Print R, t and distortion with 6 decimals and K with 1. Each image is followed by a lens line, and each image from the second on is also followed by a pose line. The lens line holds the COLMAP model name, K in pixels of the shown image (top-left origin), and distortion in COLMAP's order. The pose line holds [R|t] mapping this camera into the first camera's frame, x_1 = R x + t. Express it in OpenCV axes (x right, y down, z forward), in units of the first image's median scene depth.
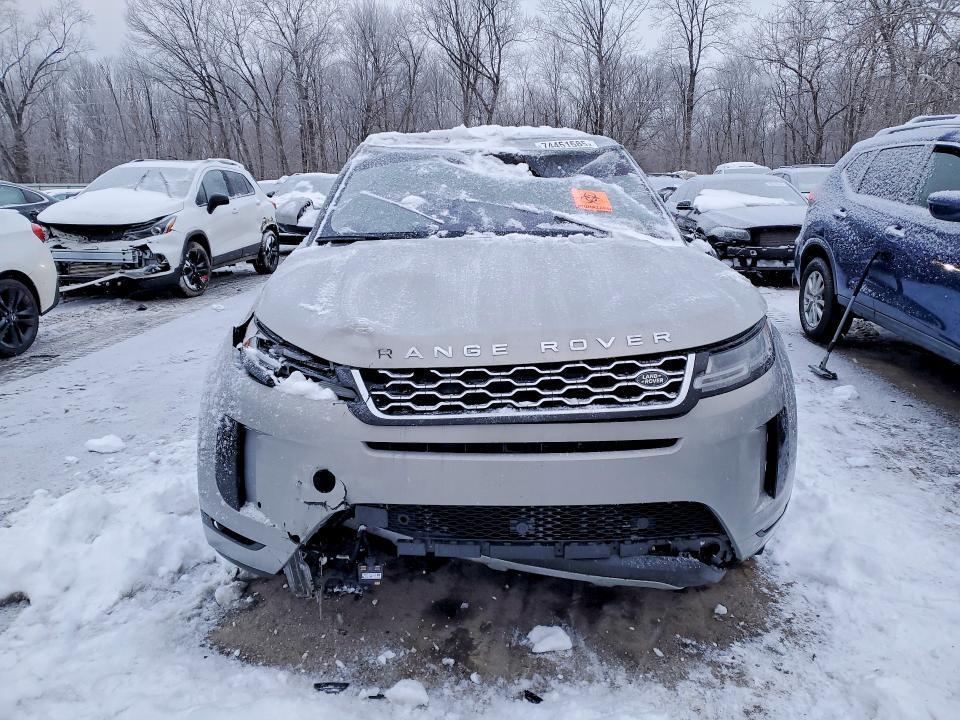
lens RADIAL K [[811.7, 0, 480.9], [0, 811.7, 360.9], [0, 0, 1]] dist [0.040359, -0.005028]
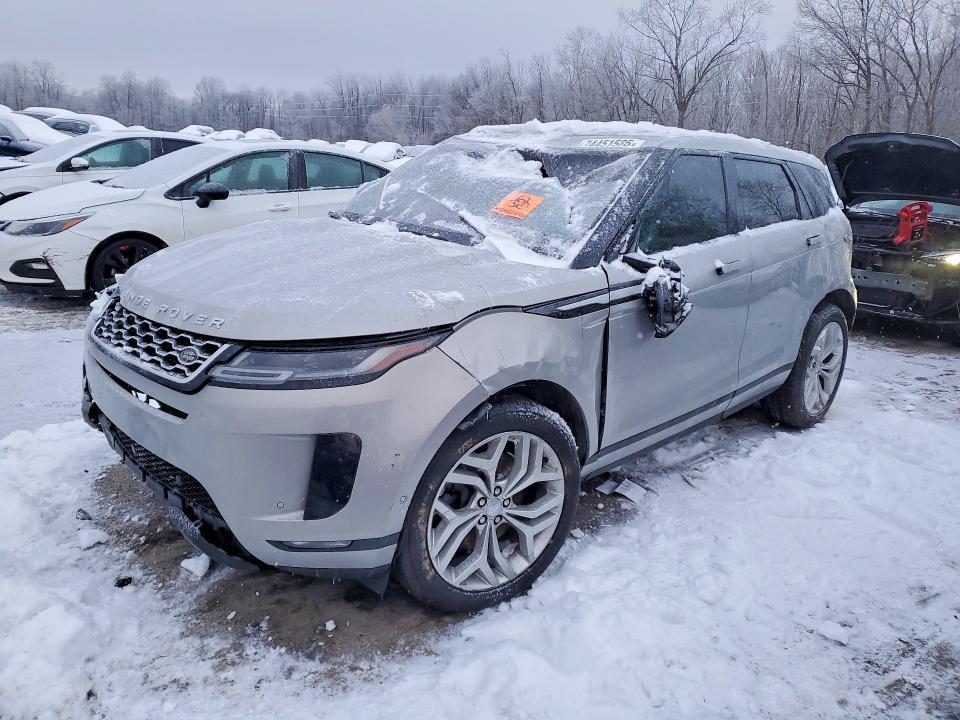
lens RADIAL K [[811.7, 0, 480.9], [0, 811.7, 358.0], [0, 0, 1]] dist [0.040359, -0.005028]
pose [[0.627947, 0.235400, -0.741801, 1.123673], [-0.223512, 0.967553, 0.117833, -0.169446], [0.745469, 0.091808, 0.660187, 0.493234]]
